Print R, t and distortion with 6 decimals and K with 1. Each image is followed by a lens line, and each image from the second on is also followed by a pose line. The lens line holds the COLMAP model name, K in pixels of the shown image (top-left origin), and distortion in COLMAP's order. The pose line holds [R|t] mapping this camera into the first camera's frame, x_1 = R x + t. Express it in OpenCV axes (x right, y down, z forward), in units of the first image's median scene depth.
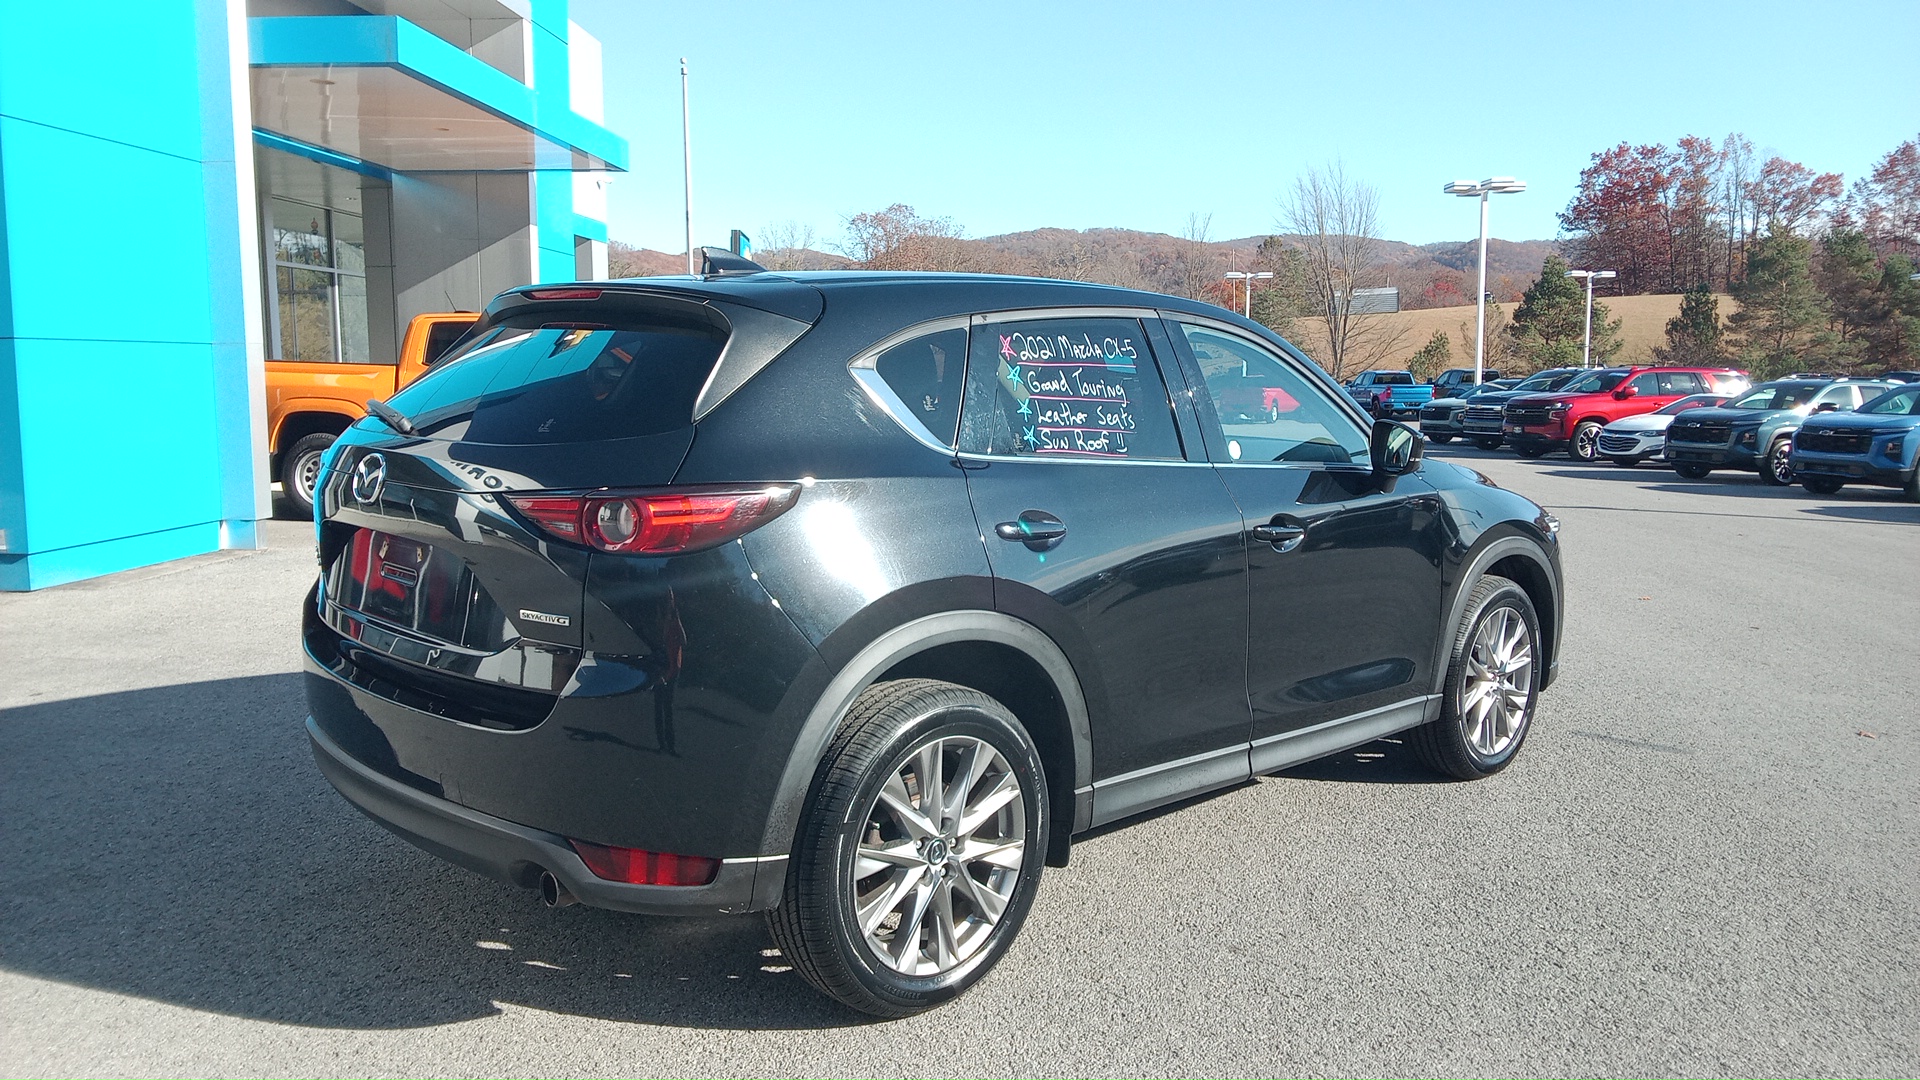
lens RADIAL K [[1368.0, 0, 890.8], [0, 1368.0, 570.5], [0, 0, 1]] dist [0.029896, -0.058158]
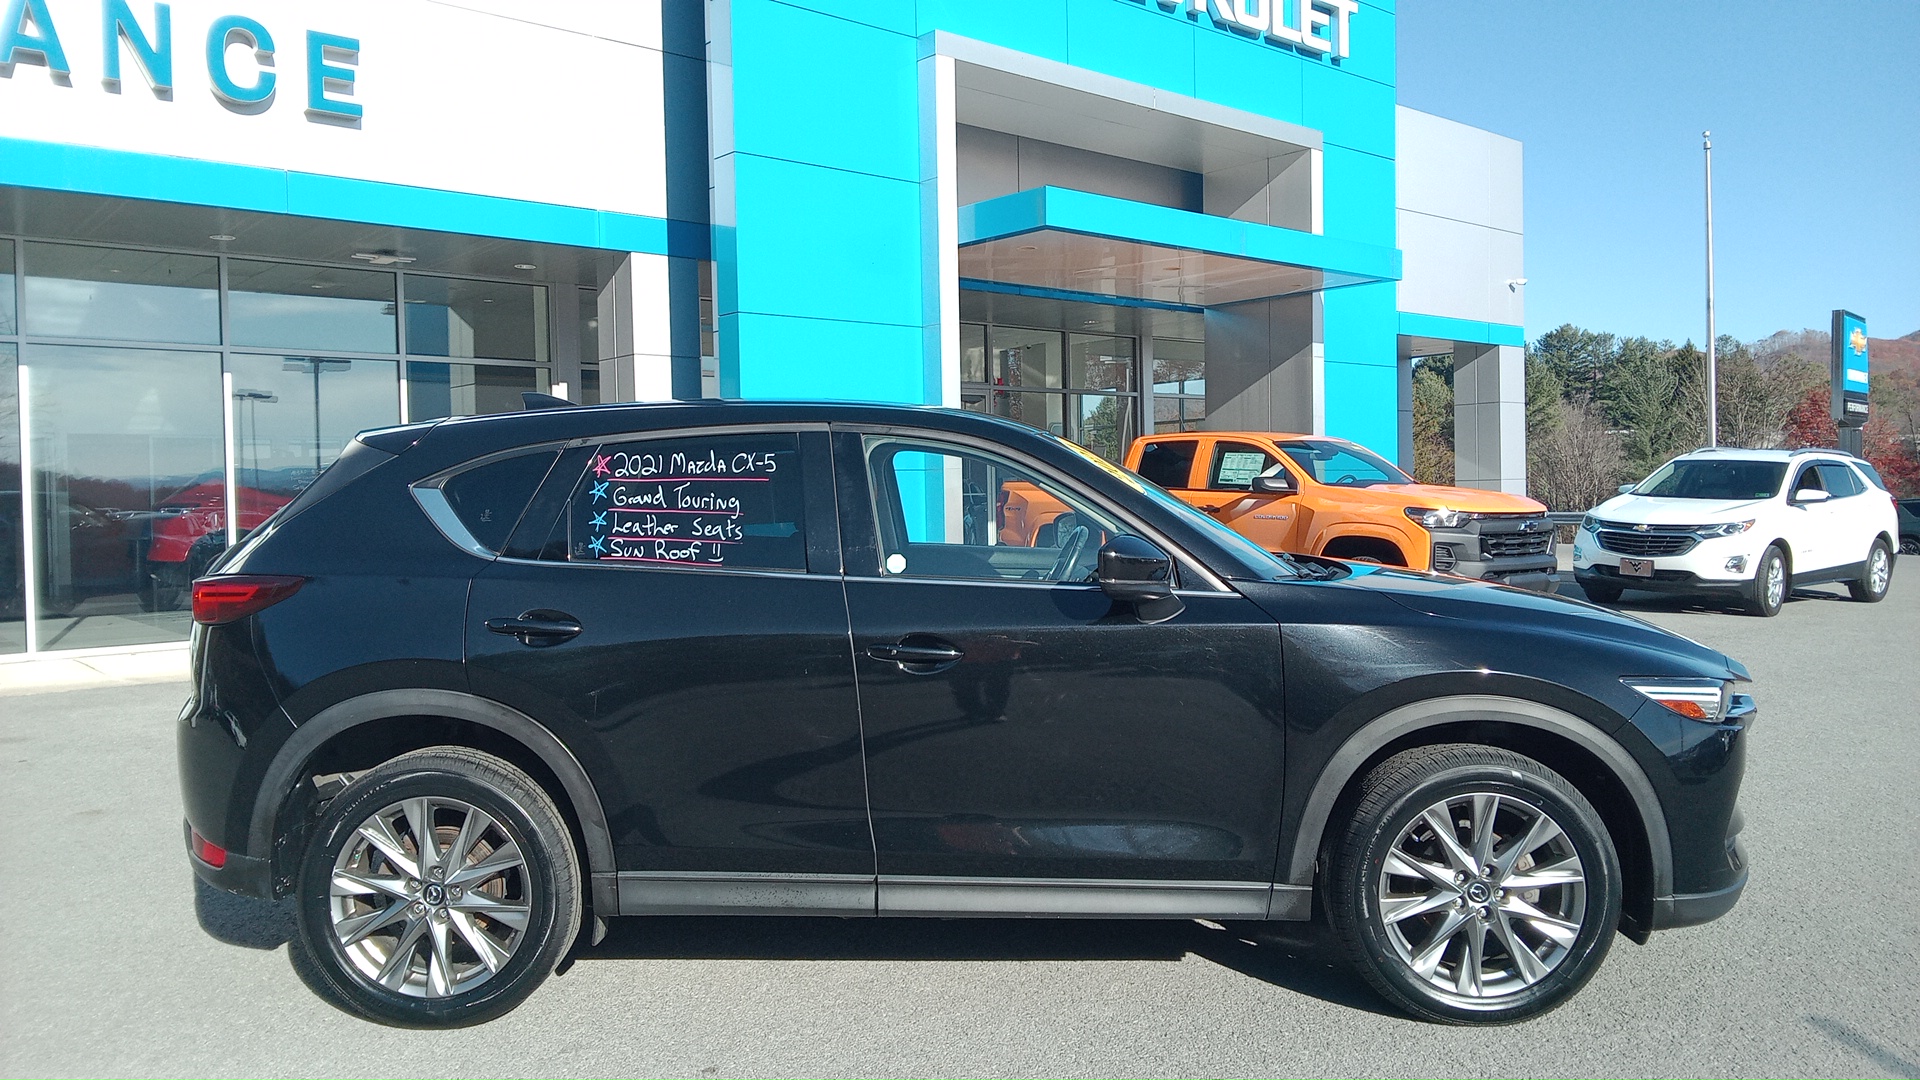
lens RADIAL K [[1368.0, 0, 973.9], [0, 1368.0, 557.7], [0, 0, 1]] dist [0.029896, -0.058158]
pose [[0.719371, 0.015470, -0.694454, 1.053256], [-0.077892, 0.995243, -0.058515, -0.044592], [0.690245, 0.096186, 0.717154, 0.396040]]
